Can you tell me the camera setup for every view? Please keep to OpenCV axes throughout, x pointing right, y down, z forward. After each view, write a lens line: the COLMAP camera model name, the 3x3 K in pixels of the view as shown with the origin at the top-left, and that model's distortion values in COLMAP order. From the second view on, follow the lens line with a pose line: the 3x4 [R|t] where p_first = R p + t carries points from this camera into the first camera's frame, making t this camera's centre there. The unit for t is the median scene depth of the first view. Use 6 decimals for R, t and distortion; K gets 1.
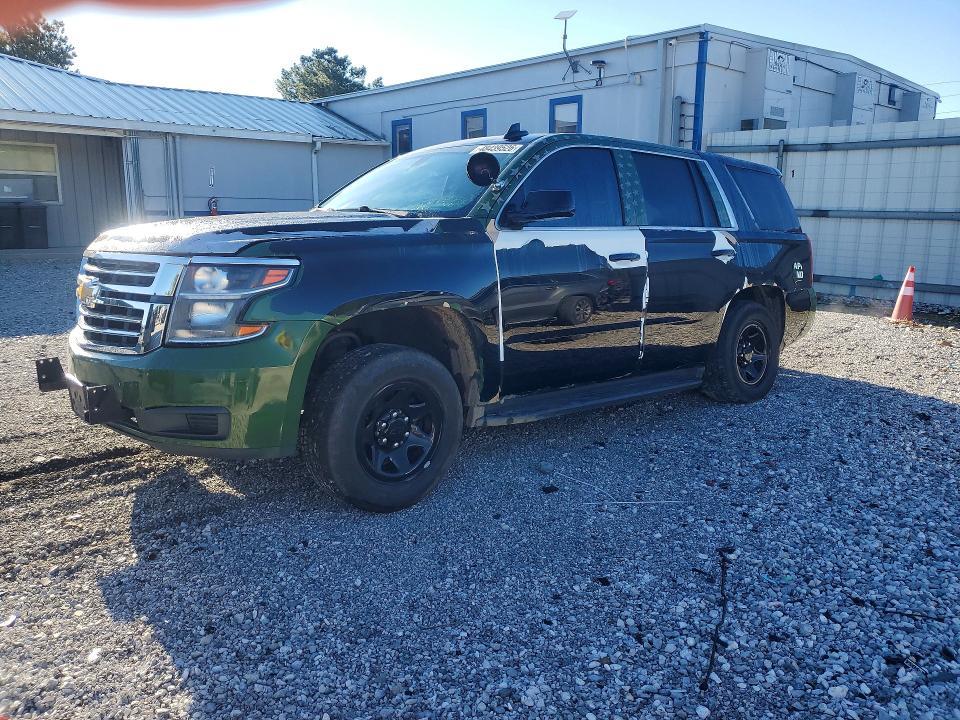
lens RADIAL K [[757.8, 0, 482.0], [0, 757.8, 361.2], [0, 0, 1]] dist [0.001709, 0.023317]
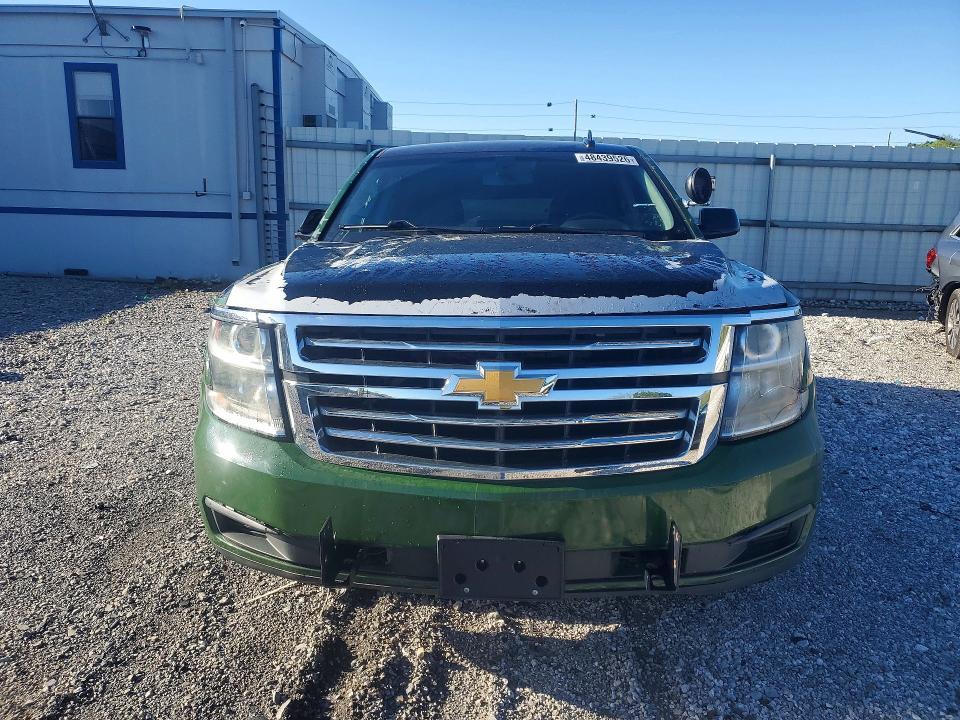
lens RADIAL K [[757.8, 0, 481.7], [0, 757.8, 358.4], [0, 0, 1]] dist [0.001709, 0.023317]
pose [[0.682197, -0.134367, 0.718716, -0.265652], [0.127423, 0.989775, 0.064095, -0.040900], [-0.719980, 0.047856, 0.692343, 0.174474]]
